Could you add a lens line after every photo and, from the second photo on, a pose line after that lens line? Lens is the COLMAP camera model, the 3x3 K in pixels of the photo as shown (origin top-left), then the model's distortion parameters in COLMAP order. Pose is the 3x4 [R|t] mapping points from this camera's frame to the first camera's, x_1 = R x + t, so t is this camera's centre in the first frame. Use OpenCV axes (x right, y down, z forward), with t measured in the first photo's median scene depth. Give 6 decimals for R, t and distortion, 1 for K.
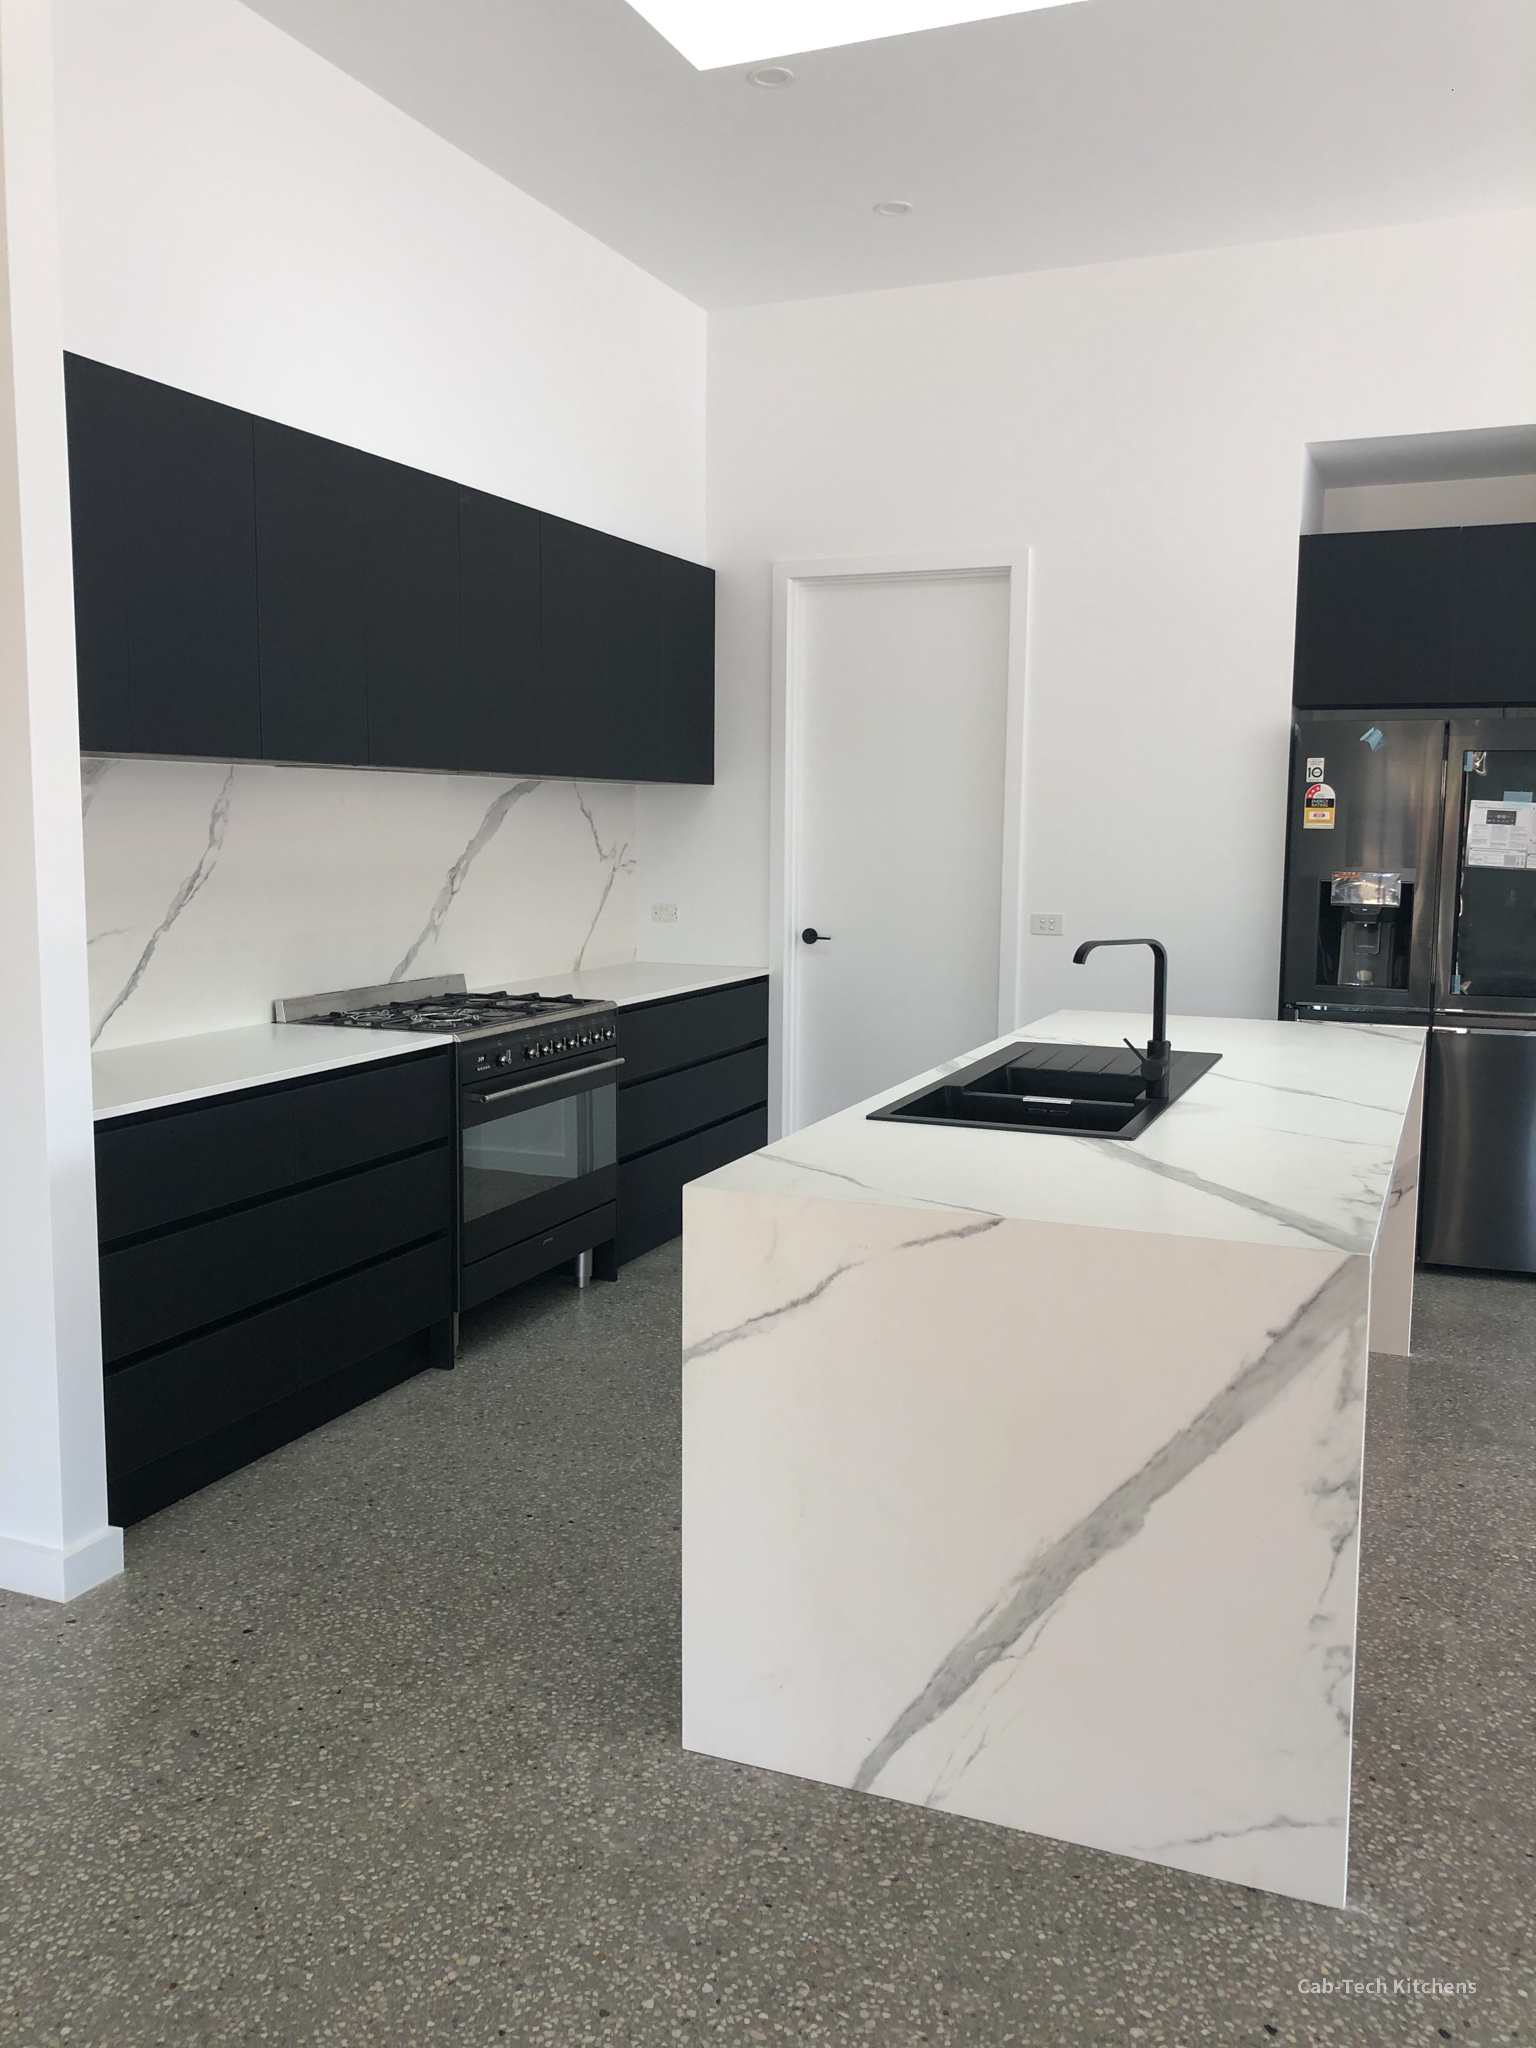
lens RADIAL K [[1675.0, 0, 766.0], [0, 1675.0, 1012.4], [0, 0, 1]] dist [0.063649, -0.093797]
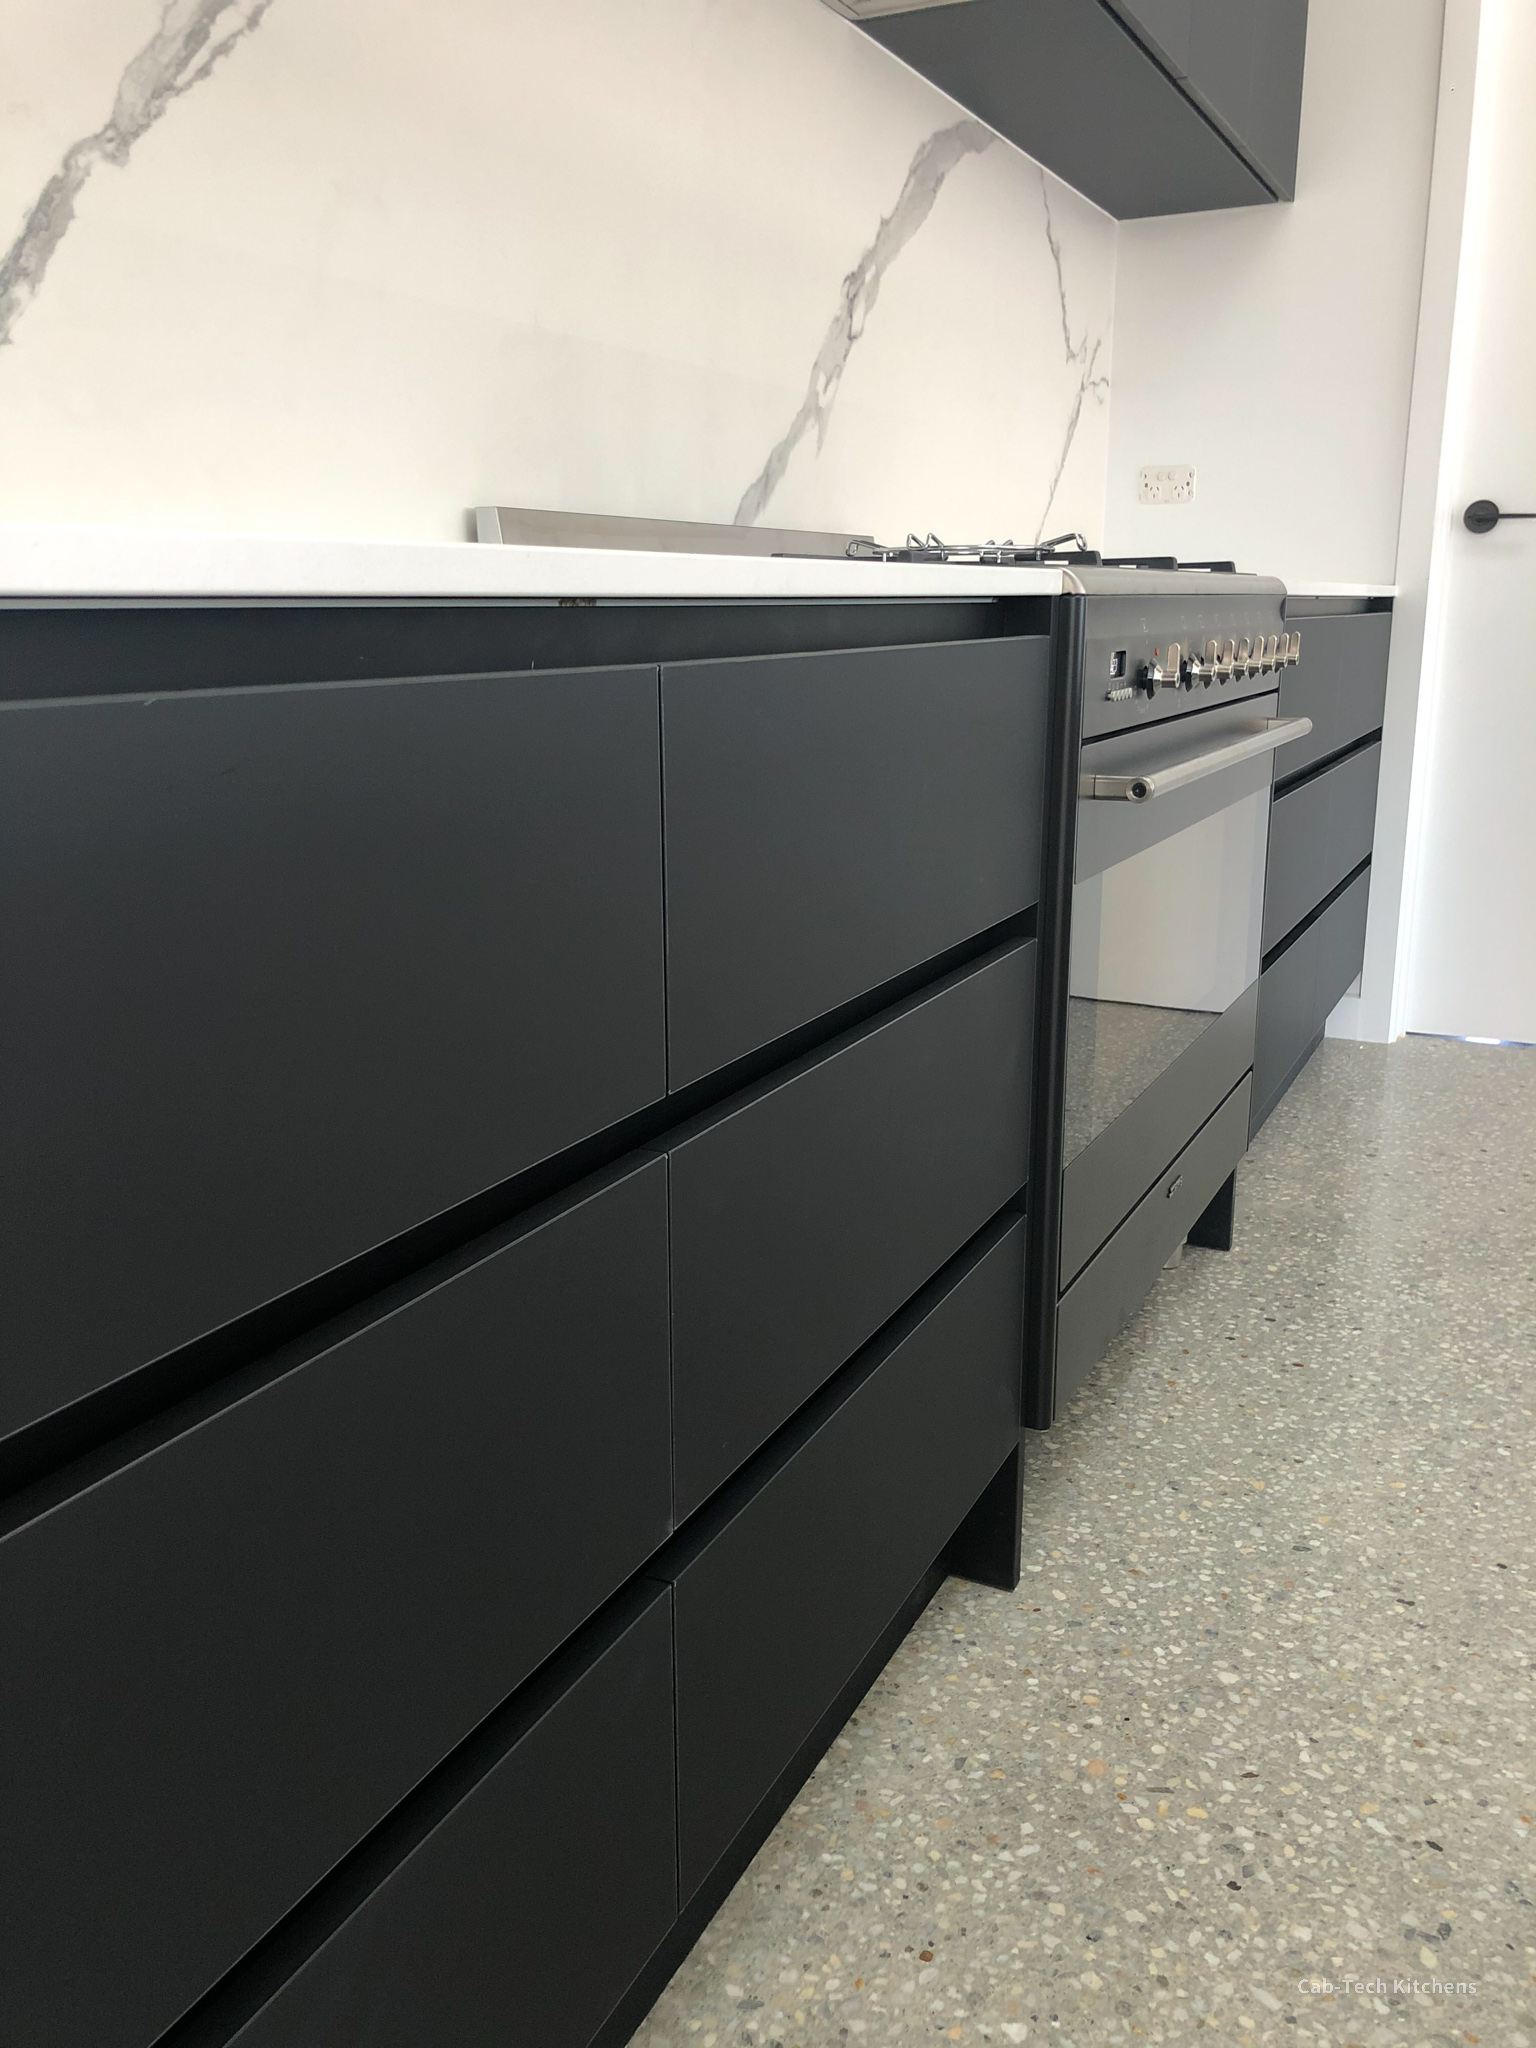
lens RADIAL K [[1675.0, 0, 766.0], [0, 1675.0, 1012.4], [0, 0, 1]] dist [0.063649, -0.093797]
pose [[0.997959, 0.006663, -0.063513, -0.182667], [0.001272, 0.992270, 0.124090, 0.045237], [0.063849, -0.123918, 0.990236, 0.566937]]
